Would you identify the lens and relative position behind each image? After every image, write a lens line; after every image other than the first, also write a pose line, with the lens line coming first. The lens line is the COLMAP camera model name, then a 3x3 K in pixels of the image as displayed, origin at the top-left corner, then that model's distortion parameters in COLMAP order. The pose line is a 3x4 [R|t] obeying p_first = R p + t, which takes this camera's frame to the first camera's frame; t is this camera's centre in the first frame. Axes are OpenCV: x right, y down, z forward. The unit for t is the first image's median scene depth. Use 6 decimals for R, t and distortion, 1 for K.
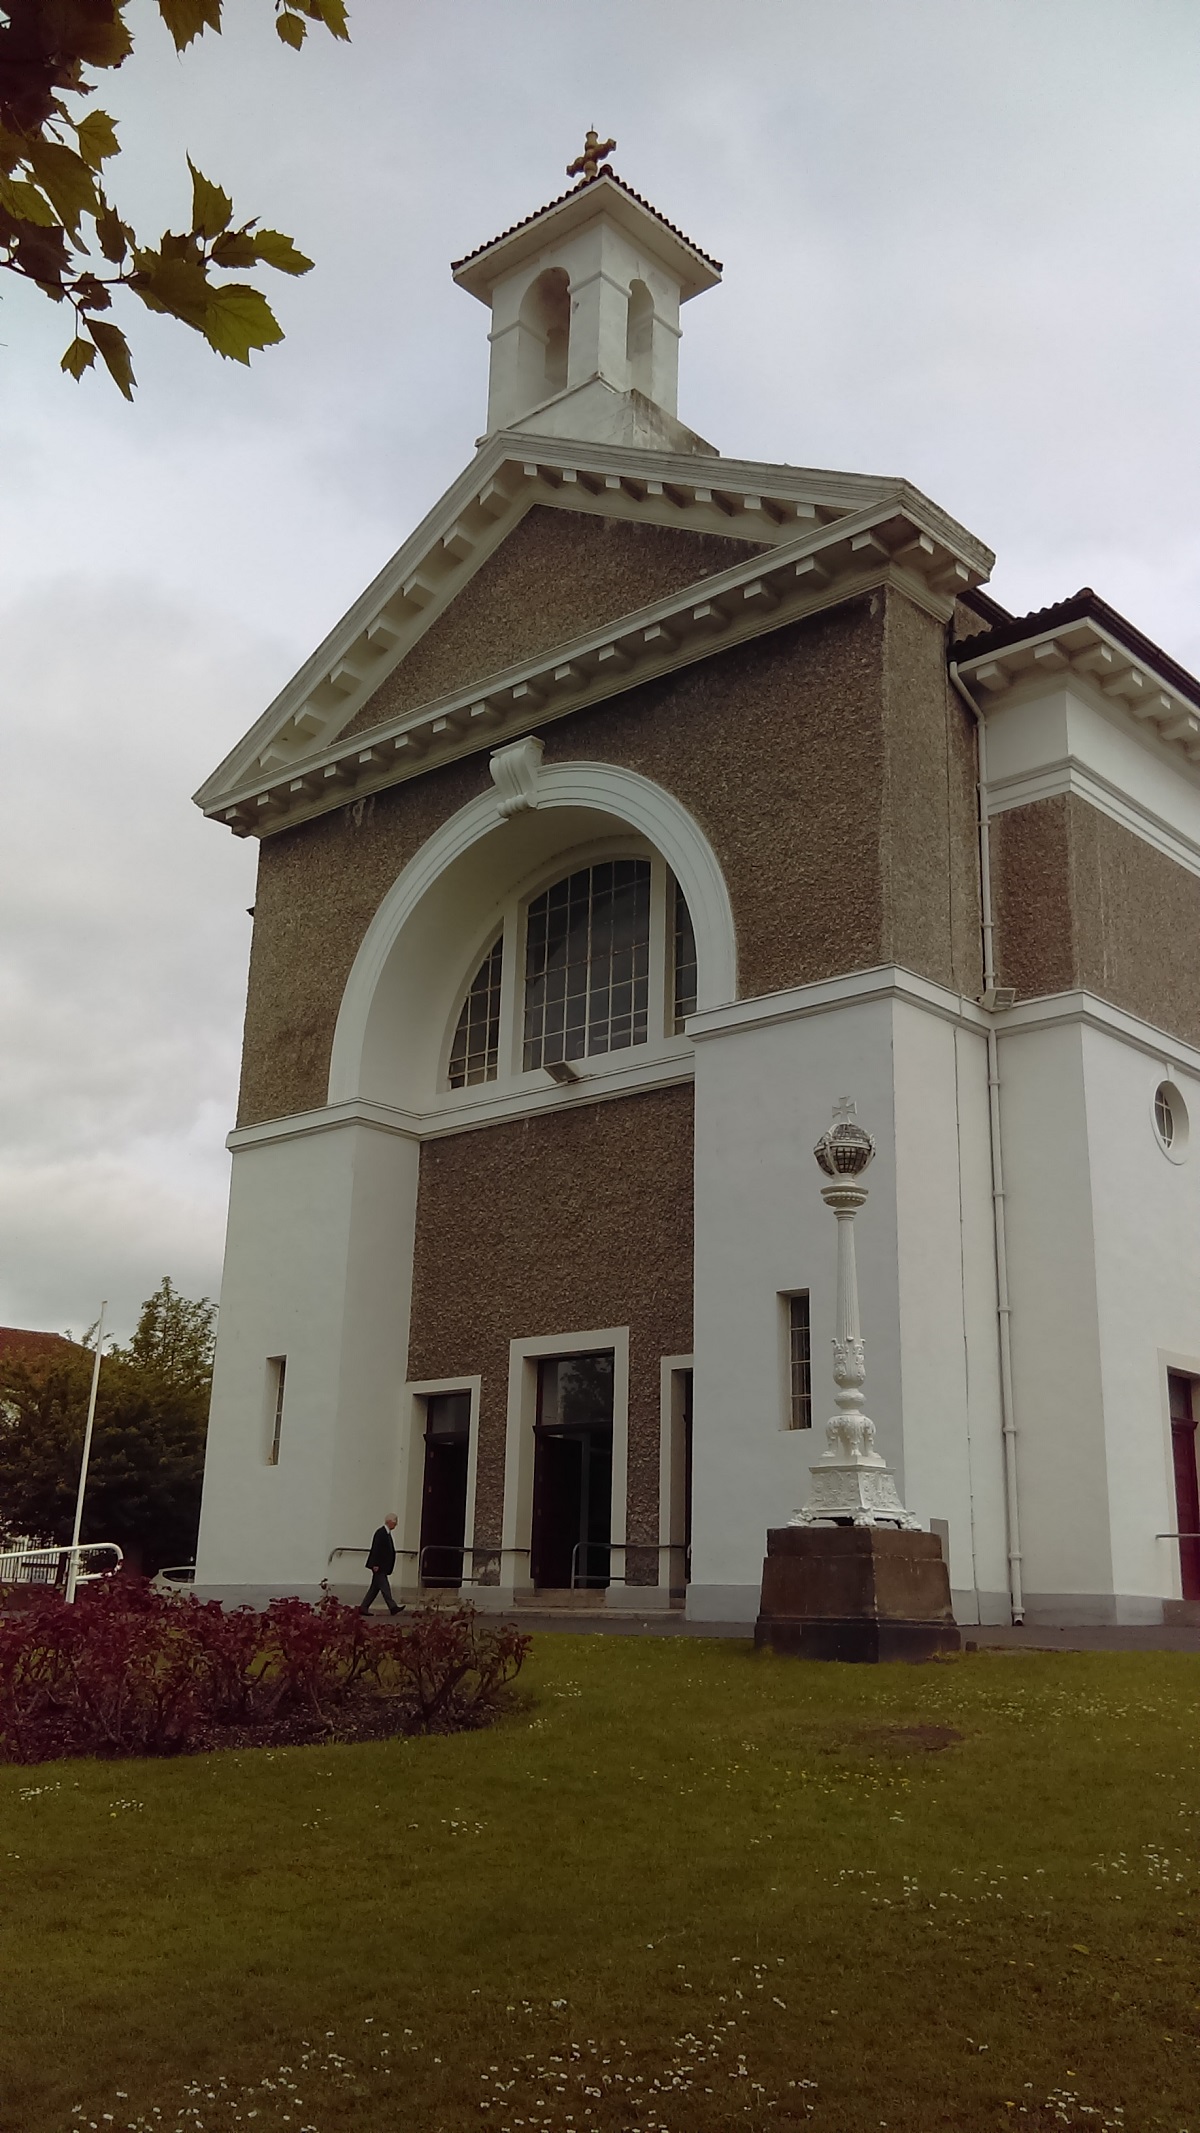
lens RADIAL K [[1803.7, 0, 600.0], [0, 1803.7, 1066.5], [0, 0, 1]] dist [0.224604, -0.624039]
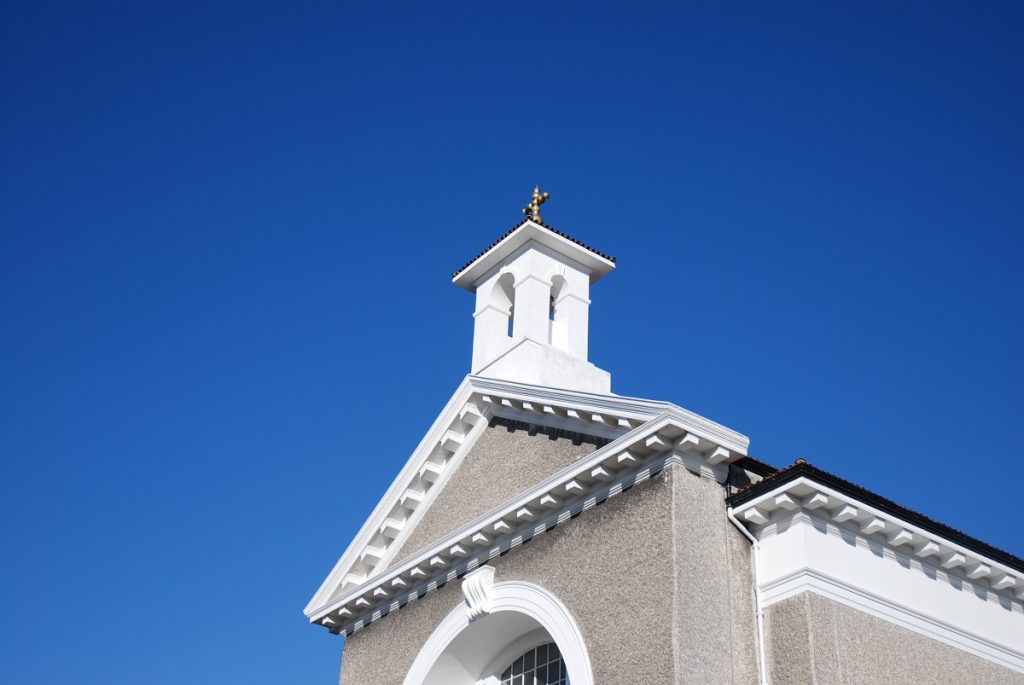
lens RADIAL K [[1328.3, 0, 512.0], [0, 1328.3, 342.5], [0, 0, 1]] dist [-0.001311, 0.050673]
pose [[0.979986, -0.096123, -0.174323, 0.215725], [0.041107, 0.954536, -0.295247, -0.031925], [0.194778, 0.282172, 0.939383, -0.111813]]
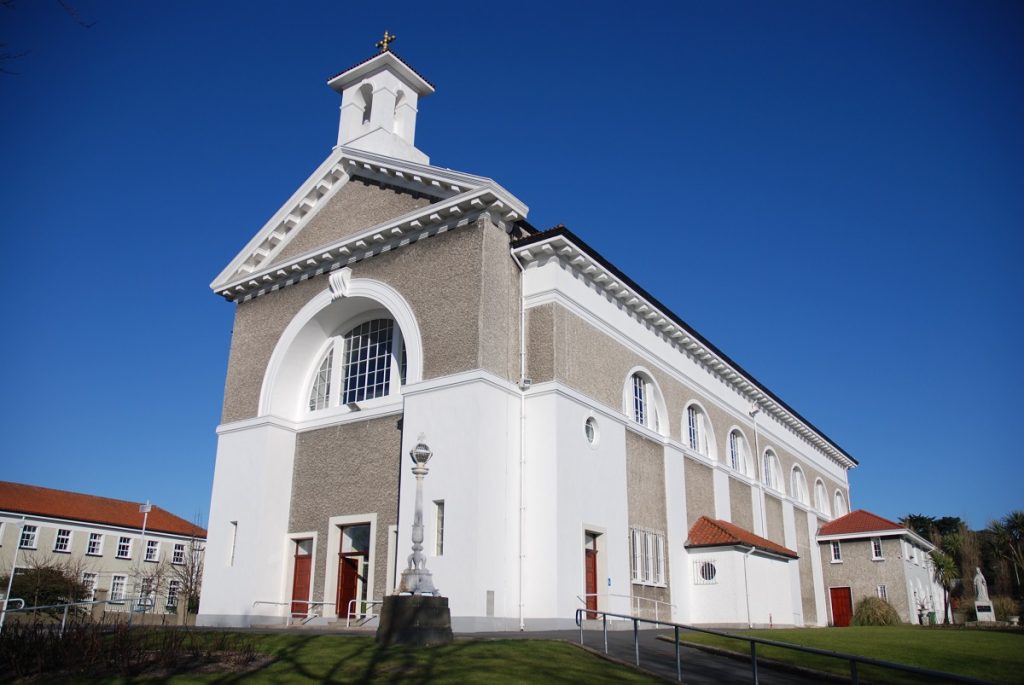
lens RADIAL K [[799.6, 0, 512.0], [0, 799.6, 342.5], [0, 0, 1]] dist [-0.146764, 0.002170]
pose [[0.991929, 0.029619, 0.123290, 0.059094], [-0.022071, 0.997823, -0.062149, -0.022109], [-0.124862, 0.058927, 0.990423, -0.080177]]
